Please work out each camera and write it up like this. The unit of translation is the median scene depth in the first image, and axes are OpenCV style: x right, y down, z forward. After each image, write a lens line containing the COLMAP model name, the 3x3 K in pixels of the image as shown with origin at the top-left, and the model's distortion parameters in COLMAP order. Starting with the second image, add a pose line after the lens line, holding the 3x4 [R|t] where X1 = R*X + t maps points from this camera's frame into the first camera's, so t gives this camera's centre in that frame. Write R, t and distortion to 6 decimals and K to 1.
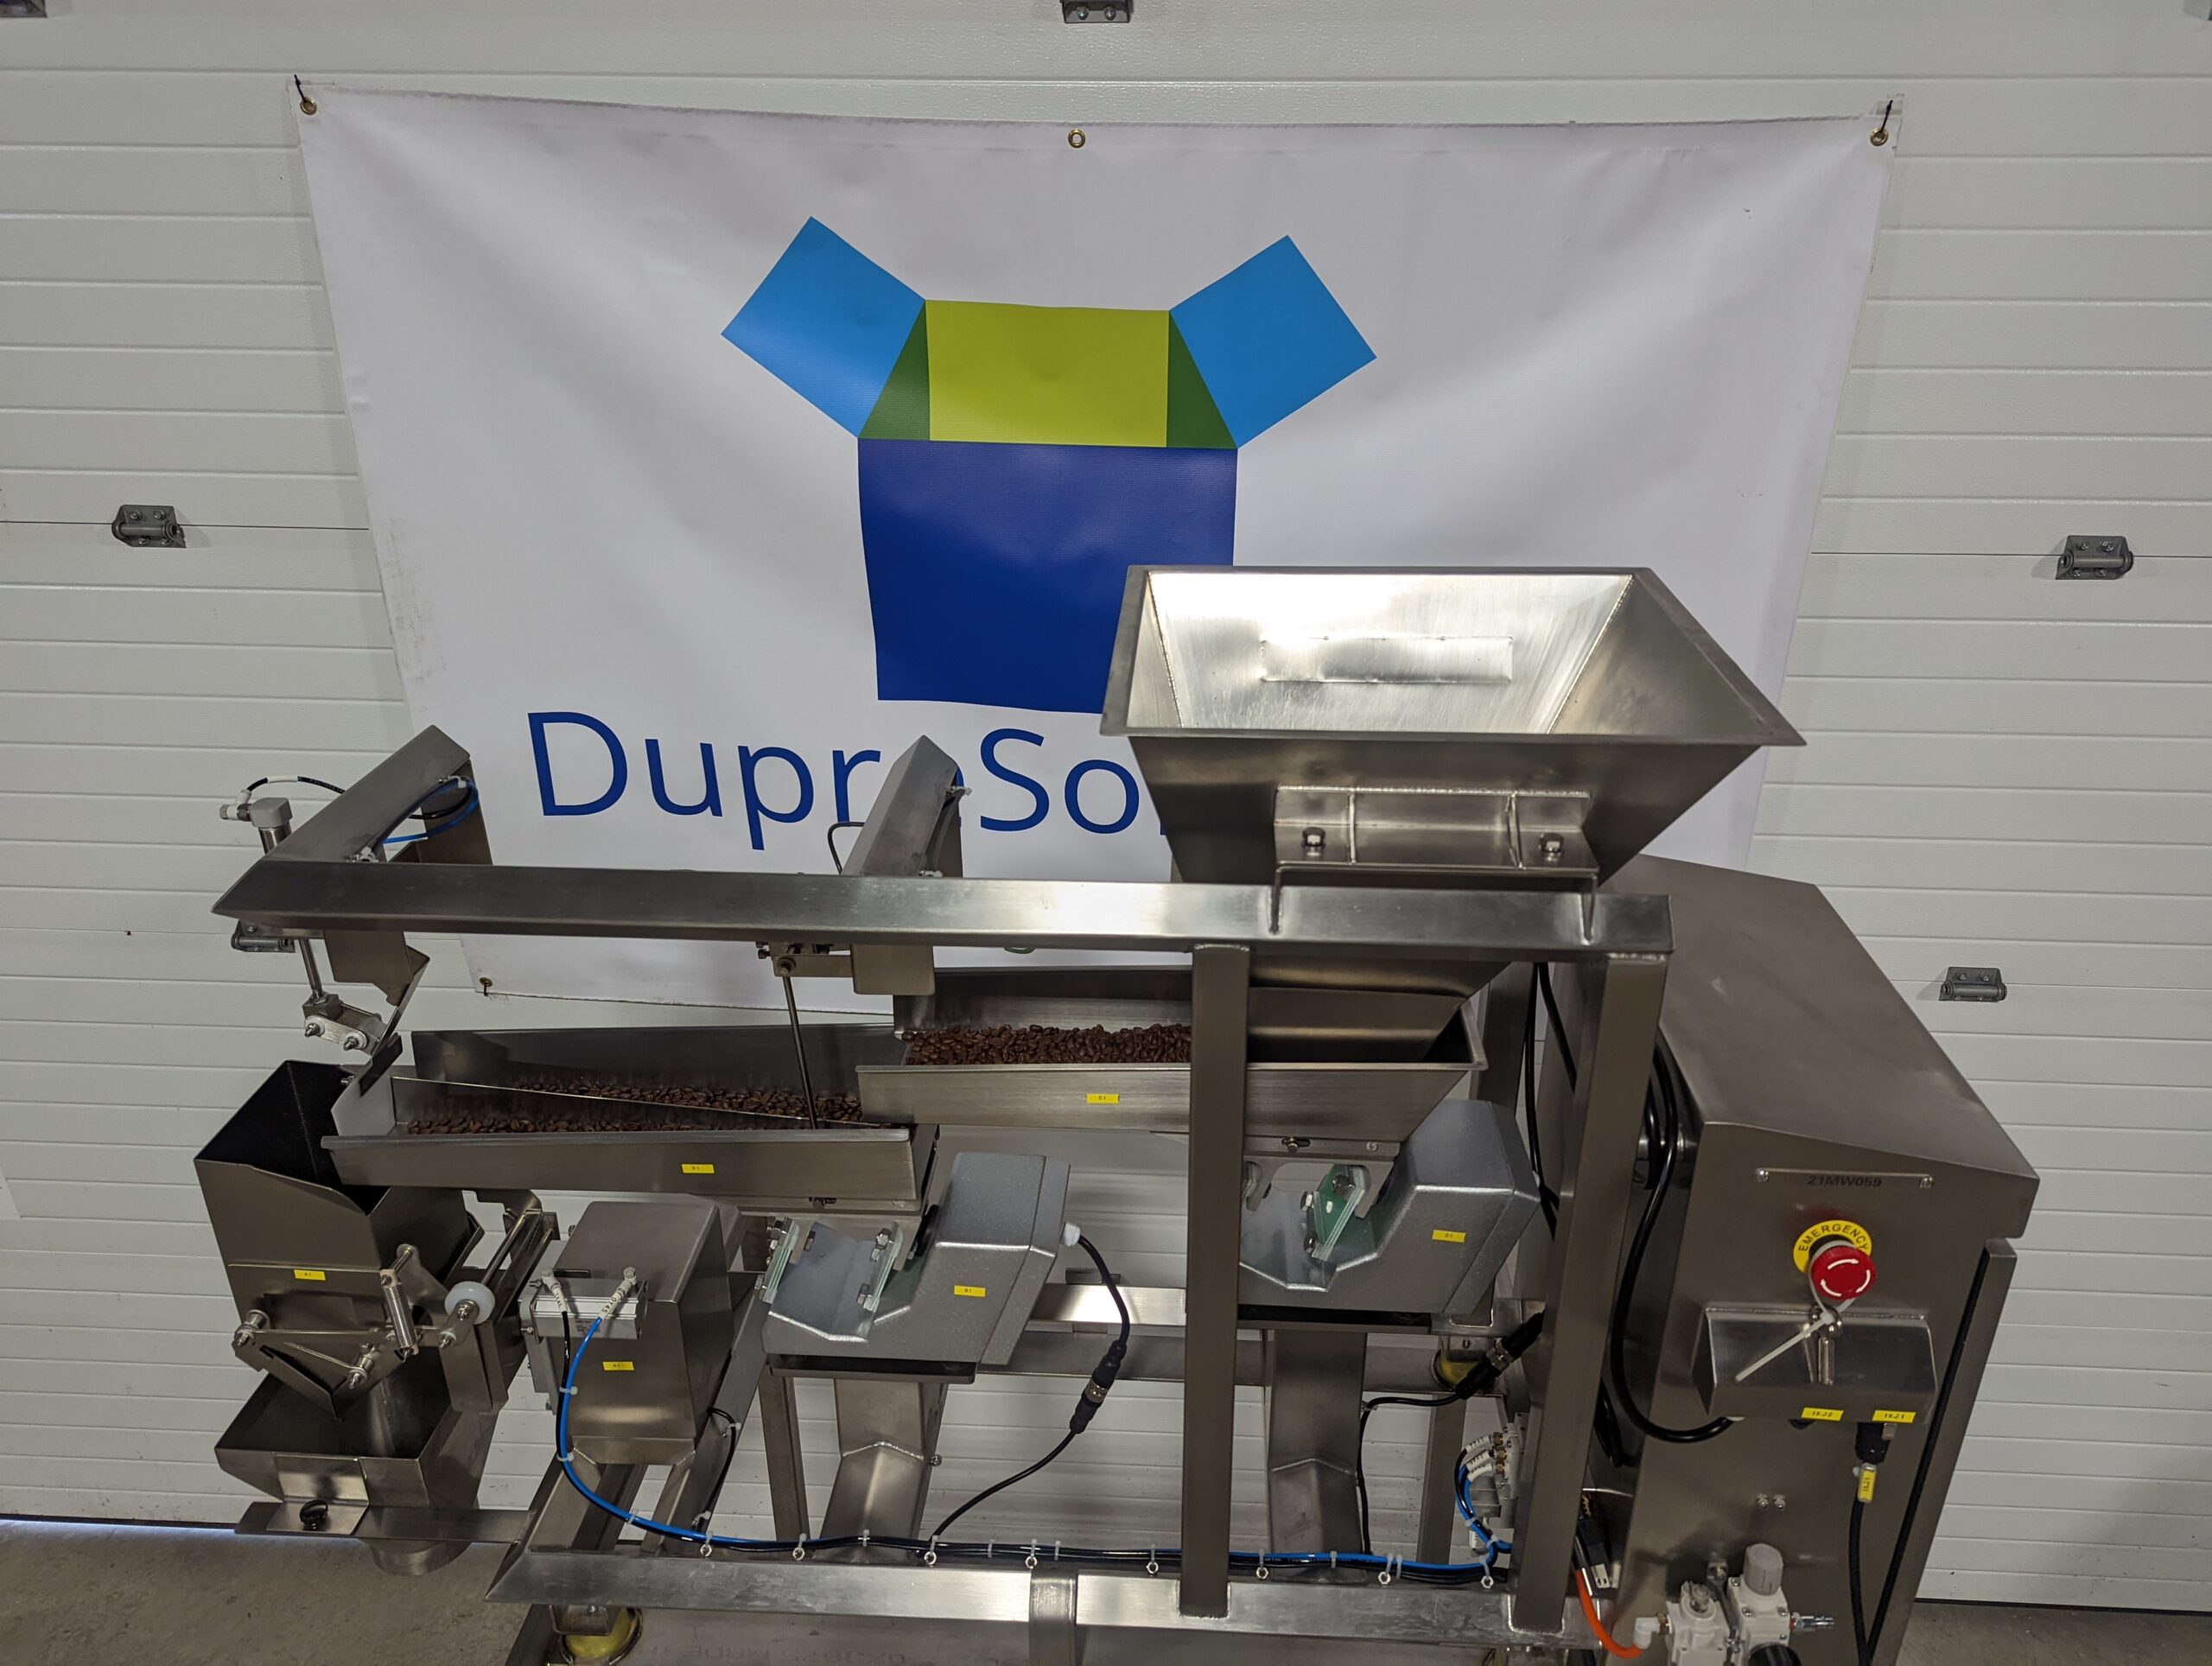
lens RADIAL K [[1559.9, 0, 1131.8], [0, 1559.9, 833.5], [0, 0, 1]] dist [0.058775, -0.047404]
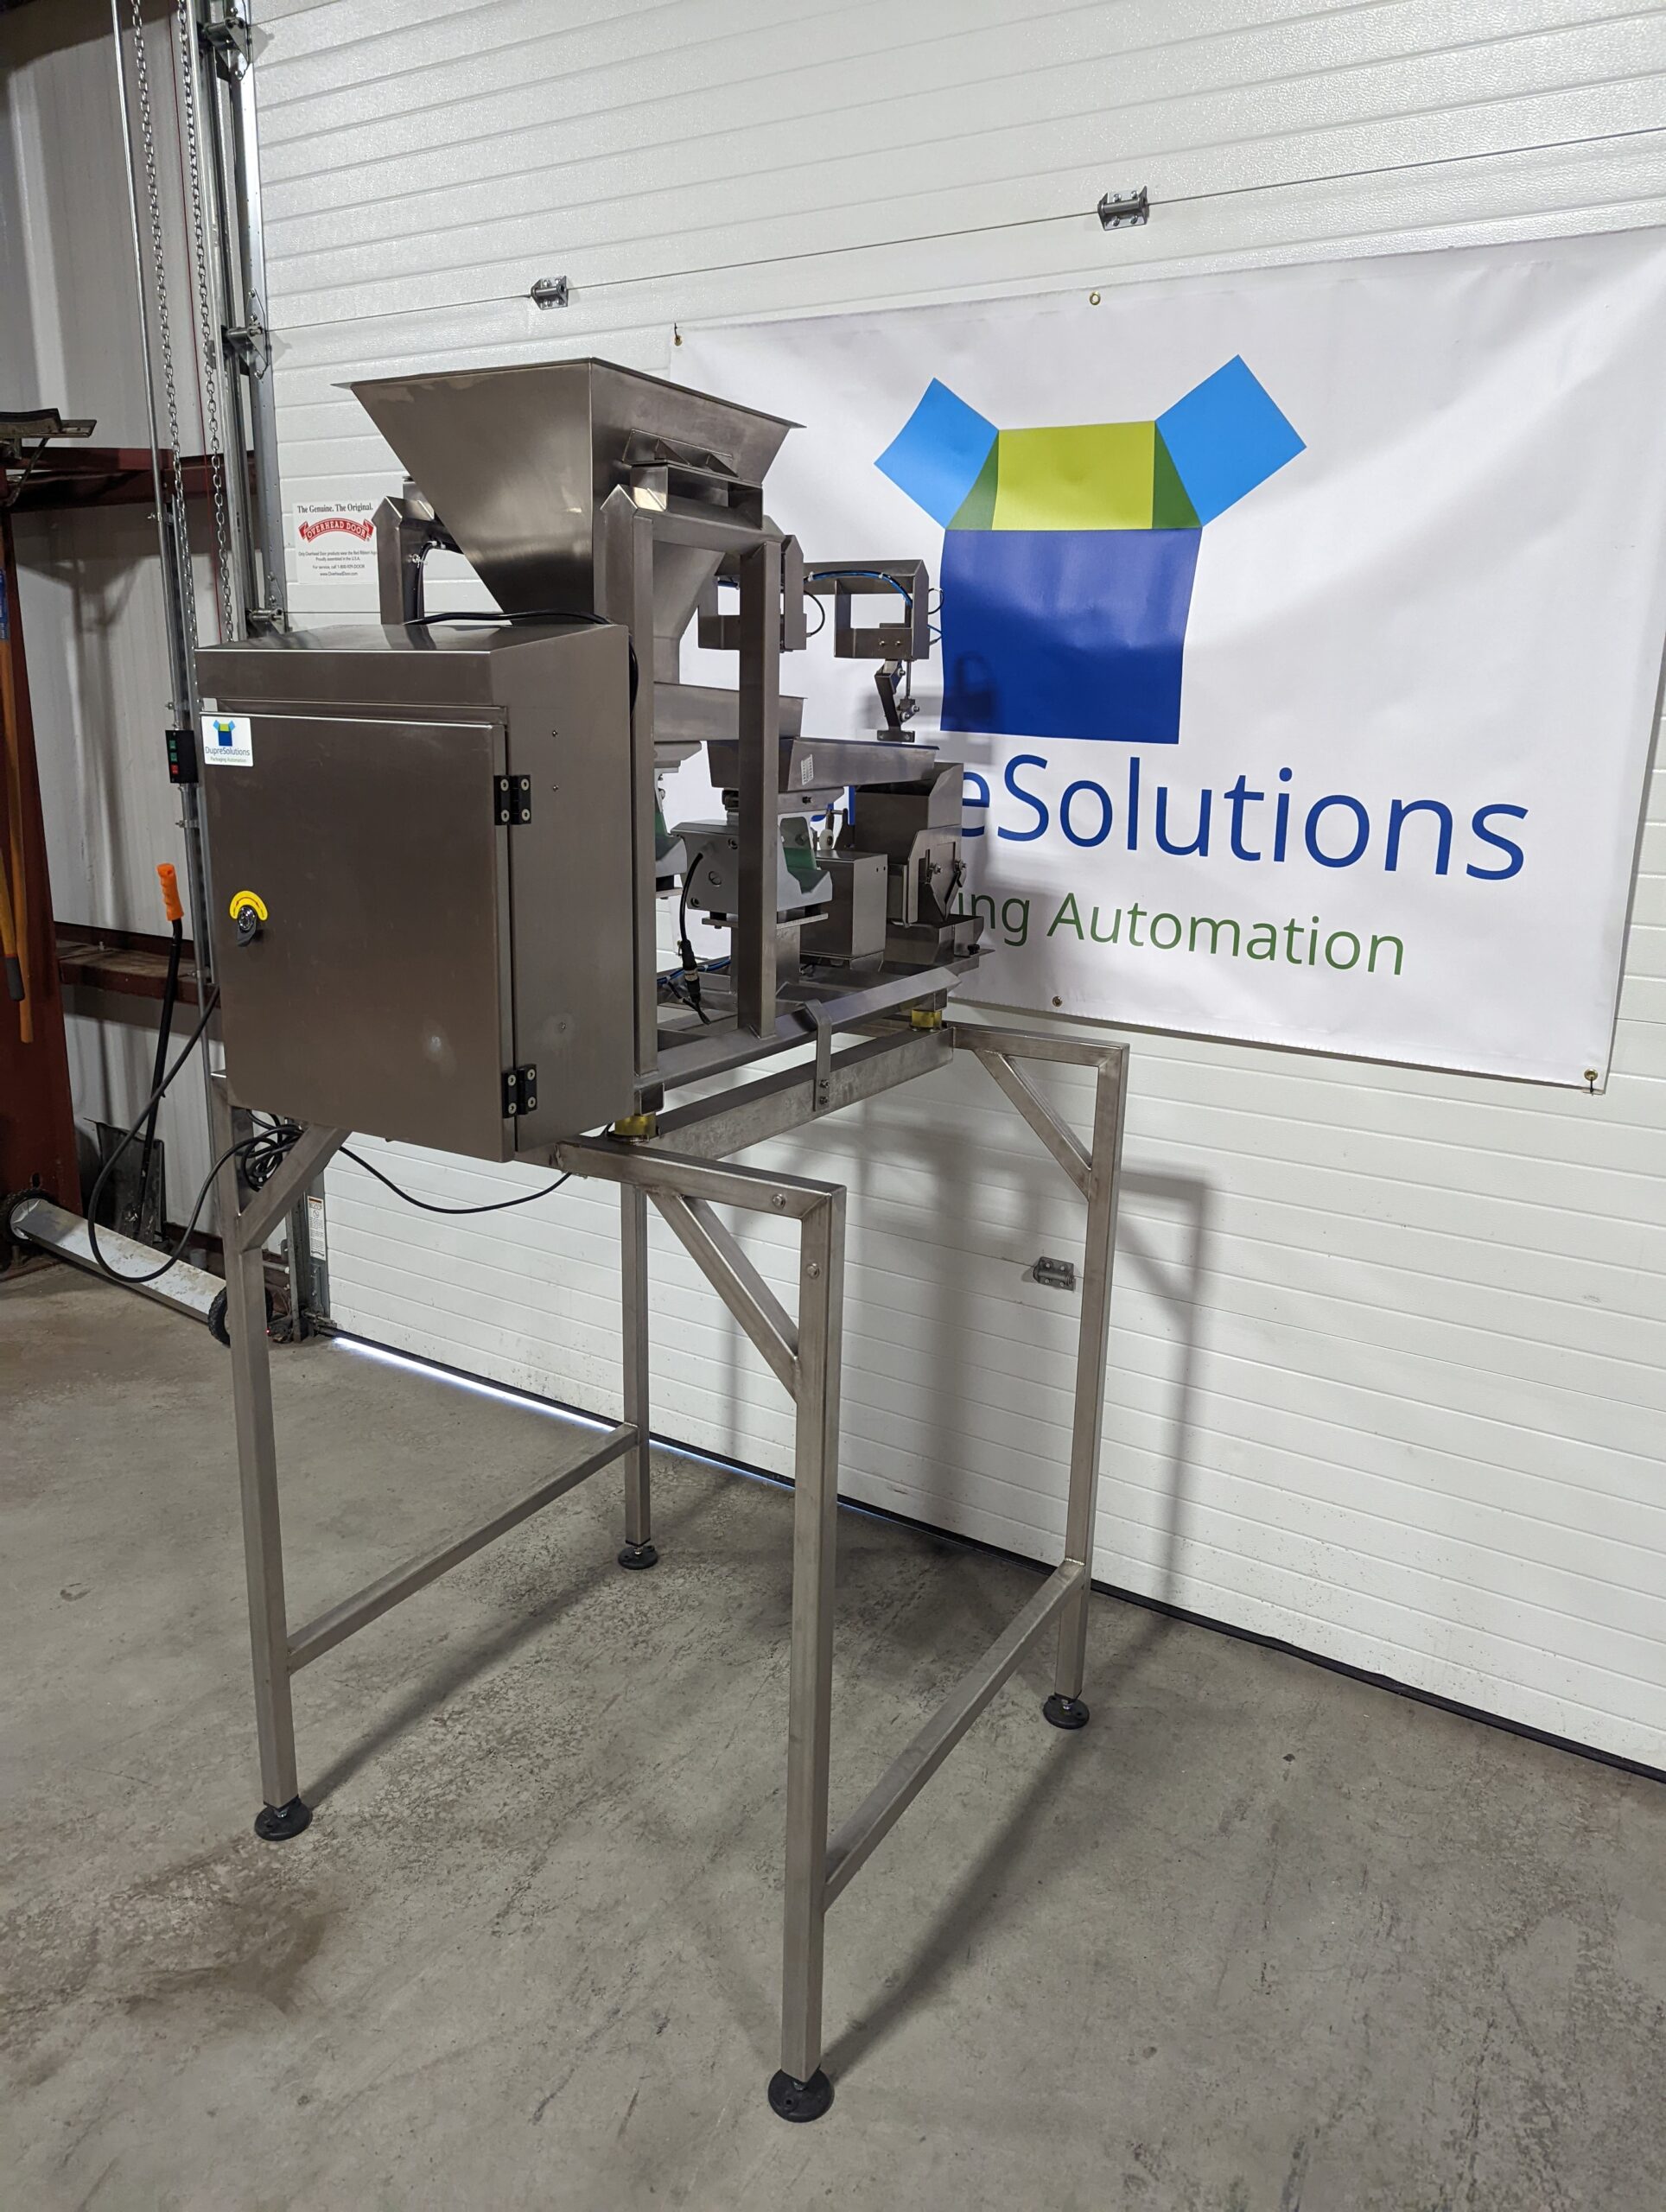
lens RADIAL K [[1559.9, 0, 848.0], [0, 1559.9, 1082.0], [0, 0, 1]] dist [0.058775, -0.047404]
pose [[0.875063, 0.132953, -0.465391, 0.487697], [-0.227745, 0.961541, -0.153530, 0.479983], [0.427080, 0.240339, 0.871688, -0.180325]]
